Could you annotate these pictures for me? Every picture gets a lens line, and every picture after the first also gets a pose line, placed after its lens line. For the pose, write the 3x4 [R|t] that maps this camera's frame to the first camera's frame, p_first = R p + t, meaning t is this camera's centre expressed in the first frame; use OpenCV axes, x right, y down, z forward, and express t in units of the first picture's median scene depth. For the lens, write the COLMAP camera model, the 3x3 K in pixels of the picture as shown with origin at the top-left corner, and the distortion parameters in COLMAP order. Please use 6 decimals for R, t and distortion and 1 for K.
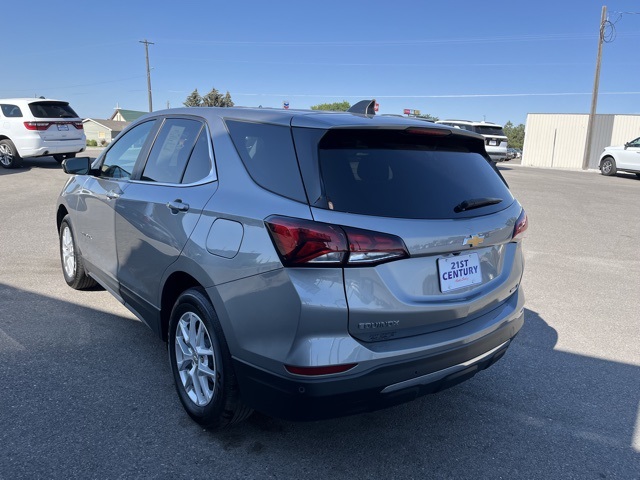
lens RADIAL K [[484.2, 0, 315.7], [0, 484.2, 237.0], [0, 0, 1]] dist [0.067475, -0.089996]
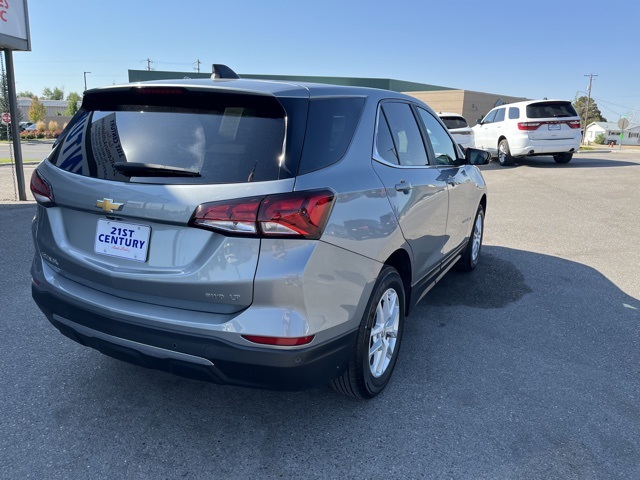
lens RADIAL K [[484.2, 0, 321.7], [0, 484.2, 241.3], [0, 0, 1]] dist [0.067475, -0.089996]
pose [[0.419439, 0.181258, -0.889504, 0.229128], [-0.186238, 0.976202, 0.111106, -0.018023], [0.888474, 0.119057, 0.443214, 0.164595]]
